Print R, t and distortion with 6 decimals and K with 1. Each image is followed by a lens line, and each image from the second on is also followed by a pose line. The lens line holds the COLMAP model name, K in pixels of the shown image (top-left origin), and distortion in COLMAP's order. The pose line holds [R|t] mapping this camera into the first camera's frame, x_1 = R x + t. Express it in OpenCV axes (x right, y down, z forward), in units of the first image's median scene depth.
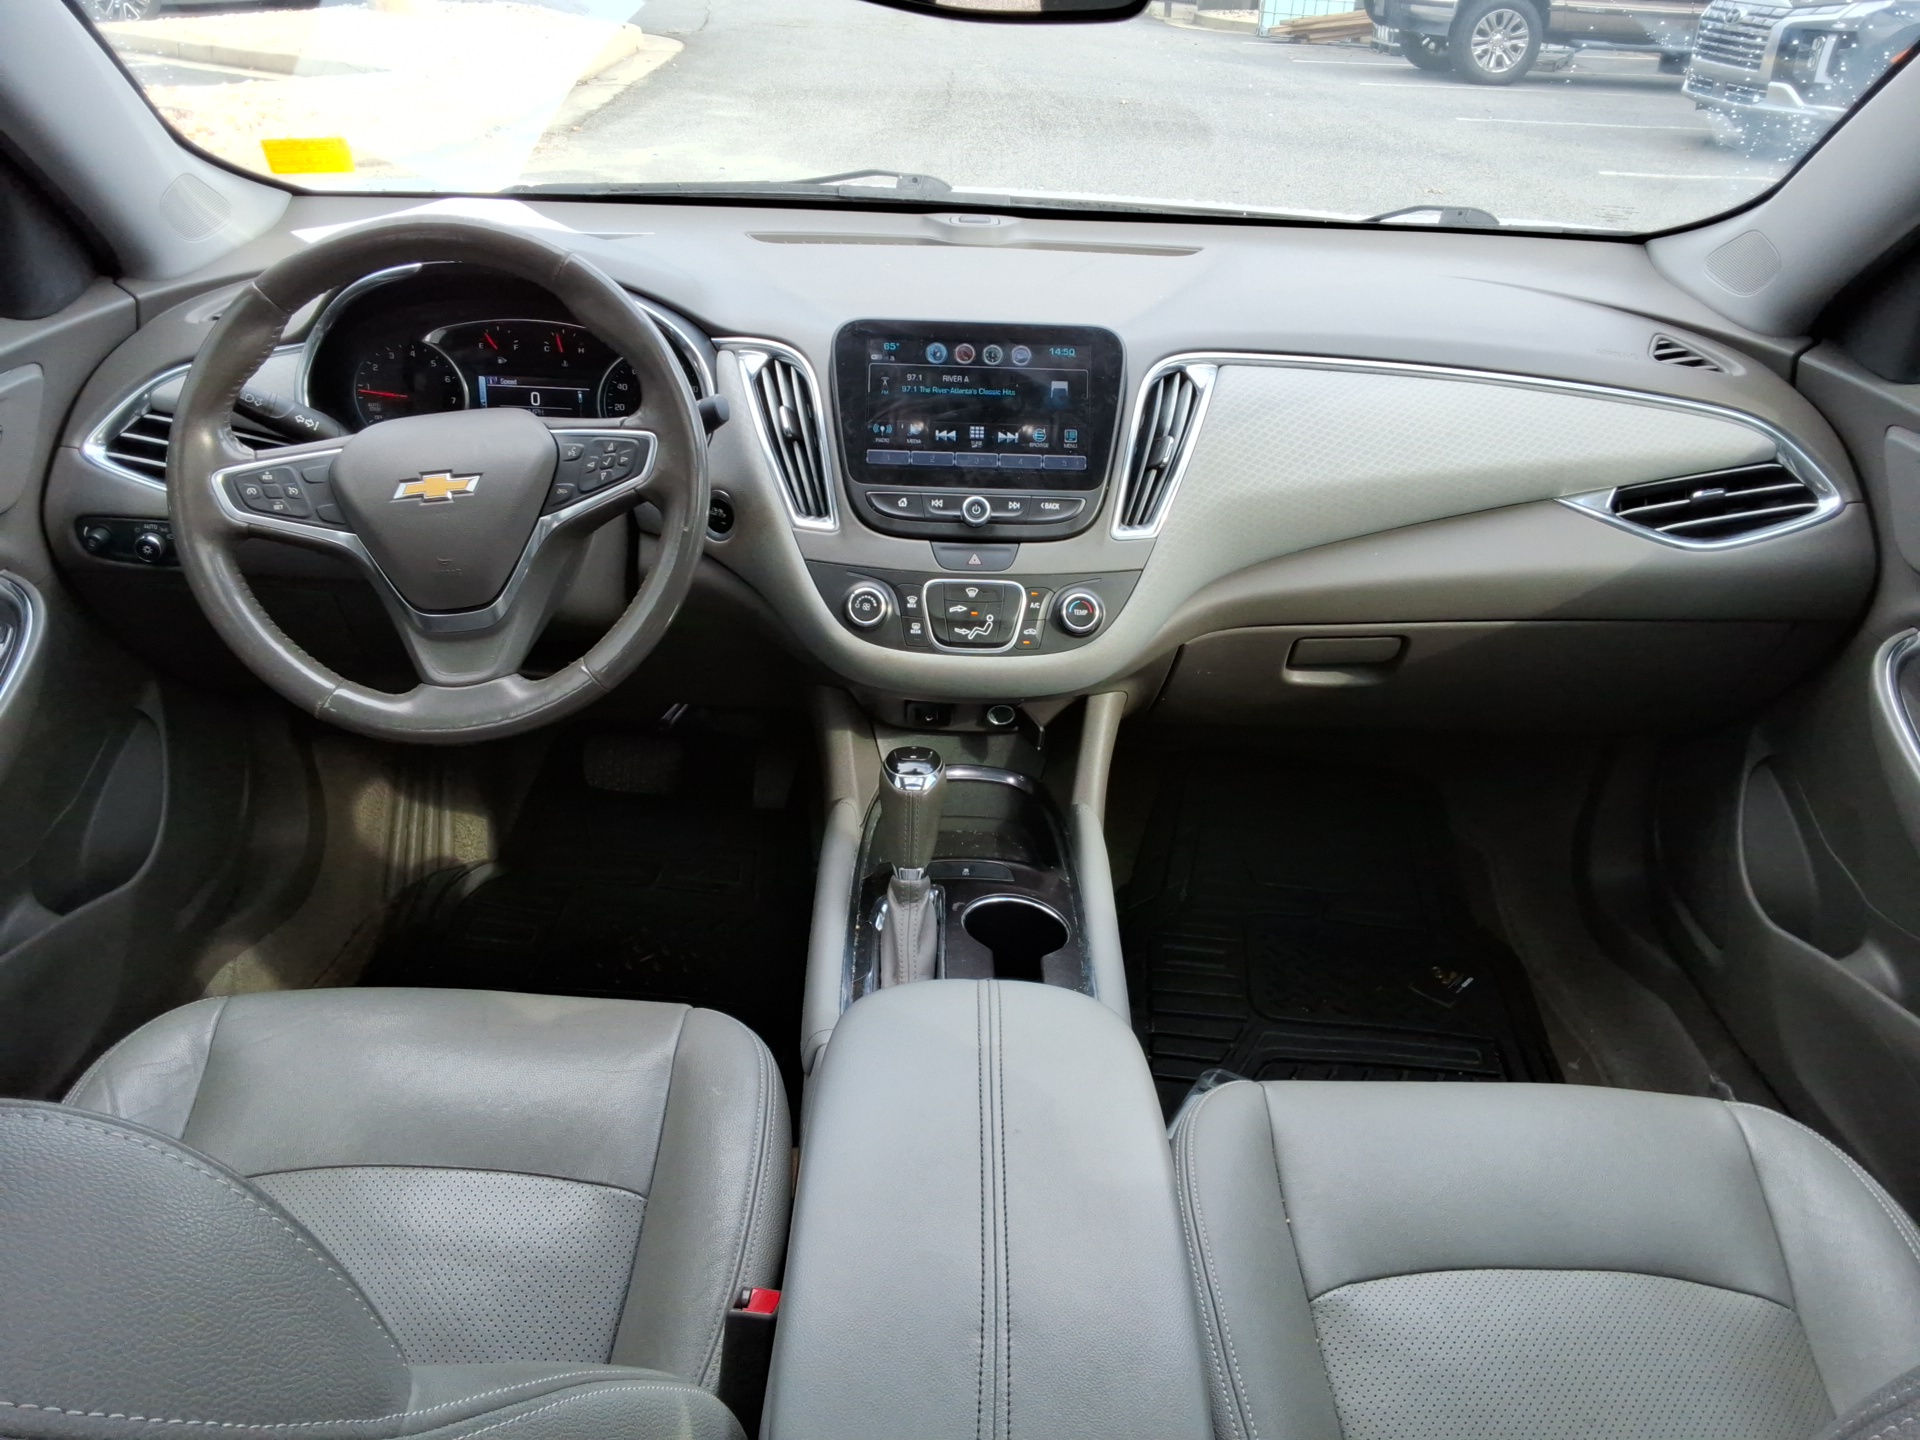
lens RADIAL K [[1542.7, 0, 972.4], [0, 1542.7, 735.3], [0, 0, 1]] dist [0.103028, -0.156195]
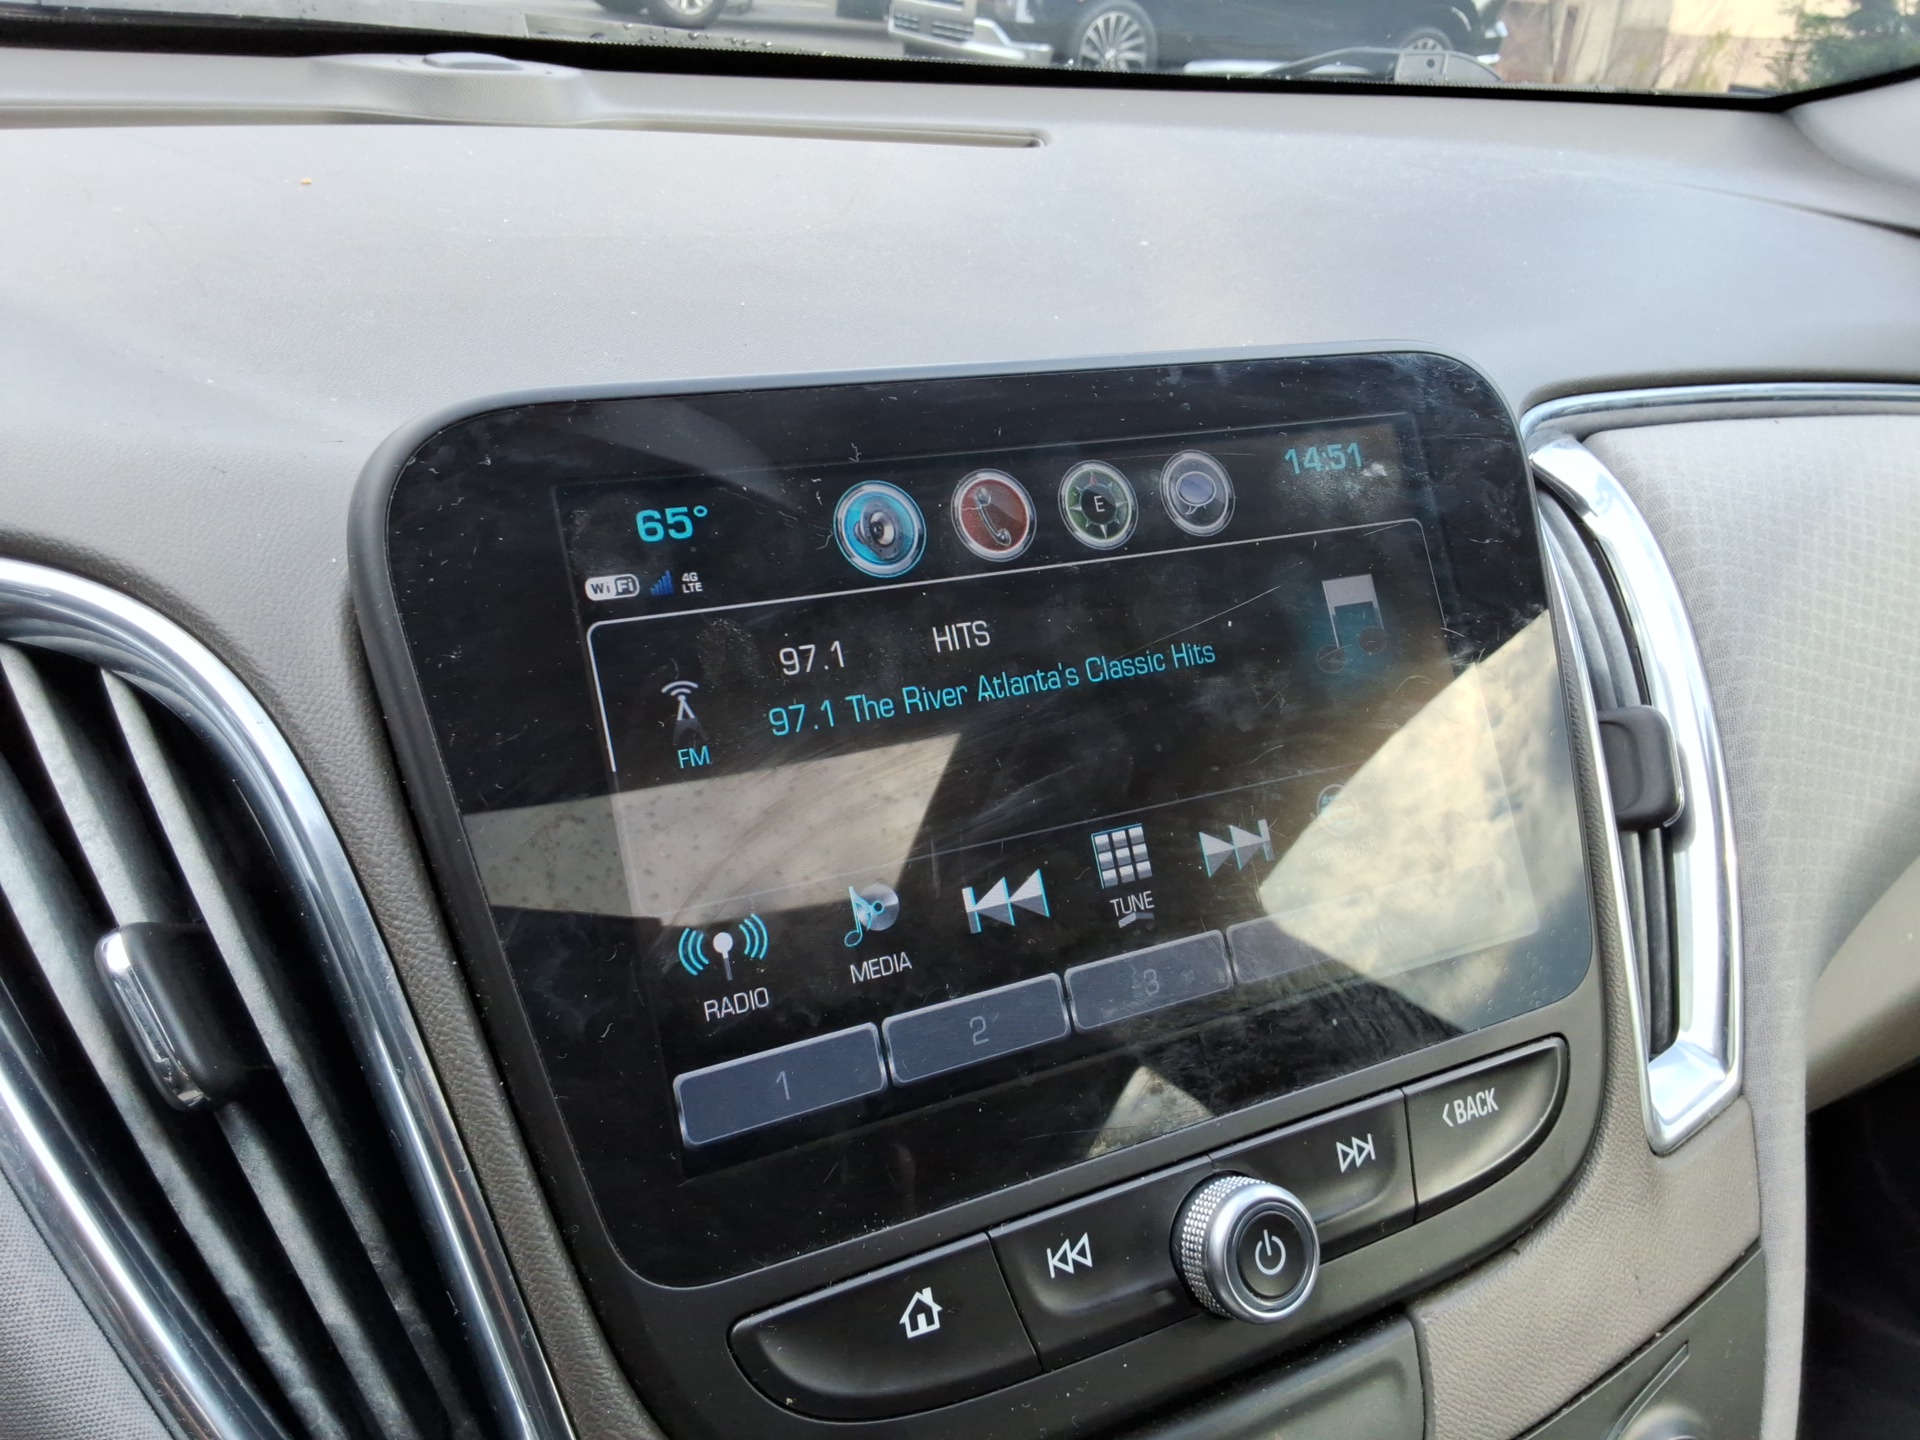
lens RADIAL K [[1542.7, 0, 963.6], [0, 1542.7, 695.7], [0, 0, 1]] dist [0.103028, -0.156195]
pose [[0.883403, -0.173501, 0.435311, -0.110603], [0.172180, 0.984134, 0.042828, -0.230924], [-0.435836, 0.037117, 0.899261, 0.802886]]
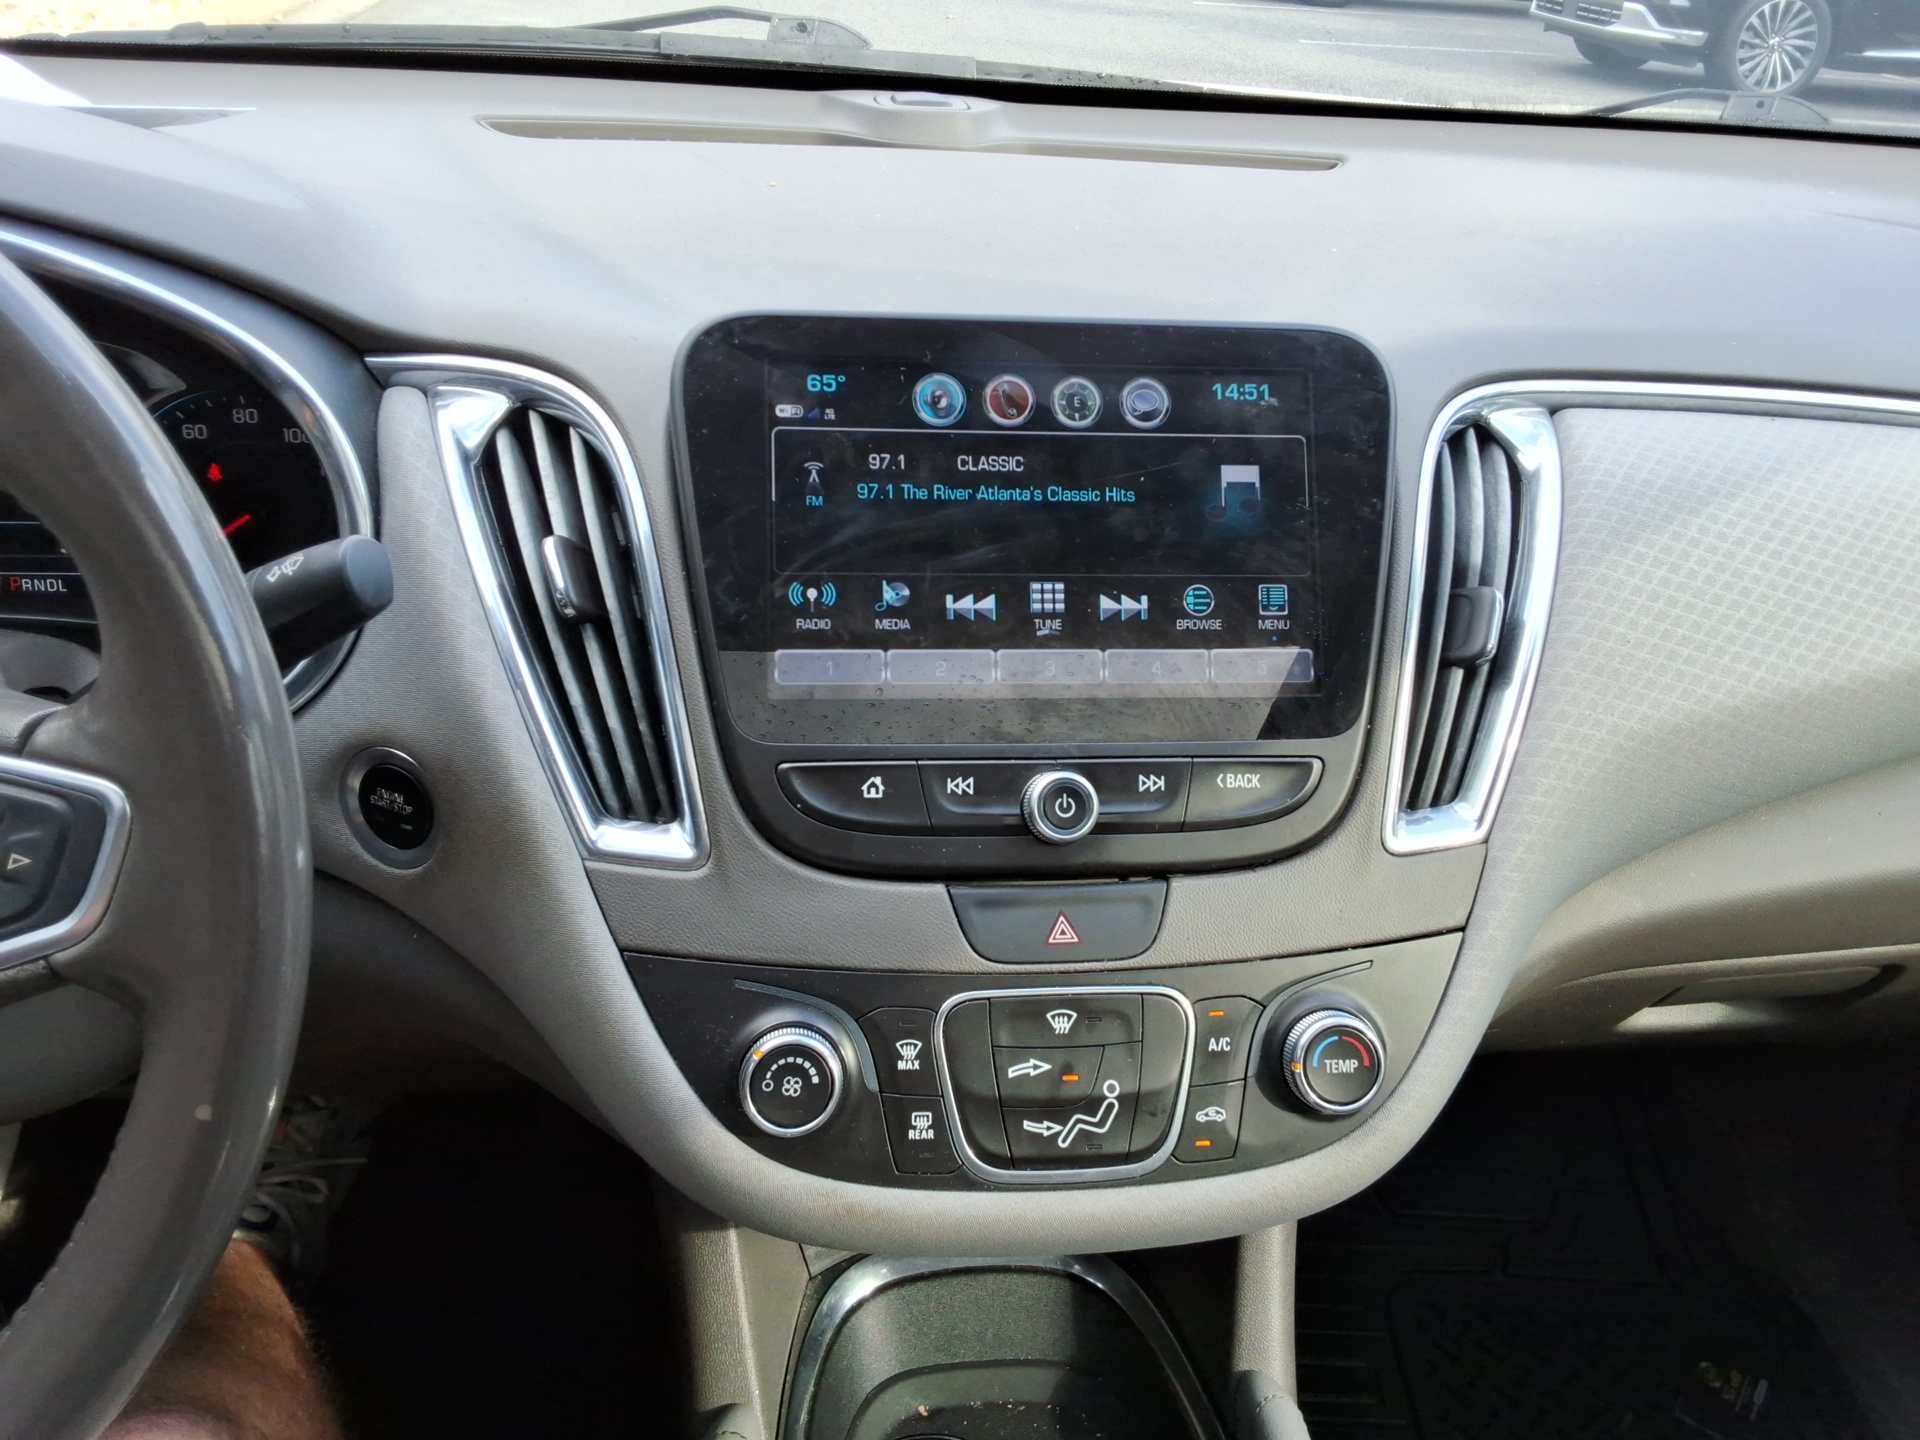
lens RADIAL K [[1542.7, 0, 966.5], [0, 1542.7, 705.0], [0, 0, 1]] dist [0.103028, -0.156195]
pose [[0.993588, -0.031101, 0.108695, -0.062125], [0.028492, 0.999269, 0.025474, -0.177606], [-0.109408, -0.022214, 0.993749, 0.599898]]
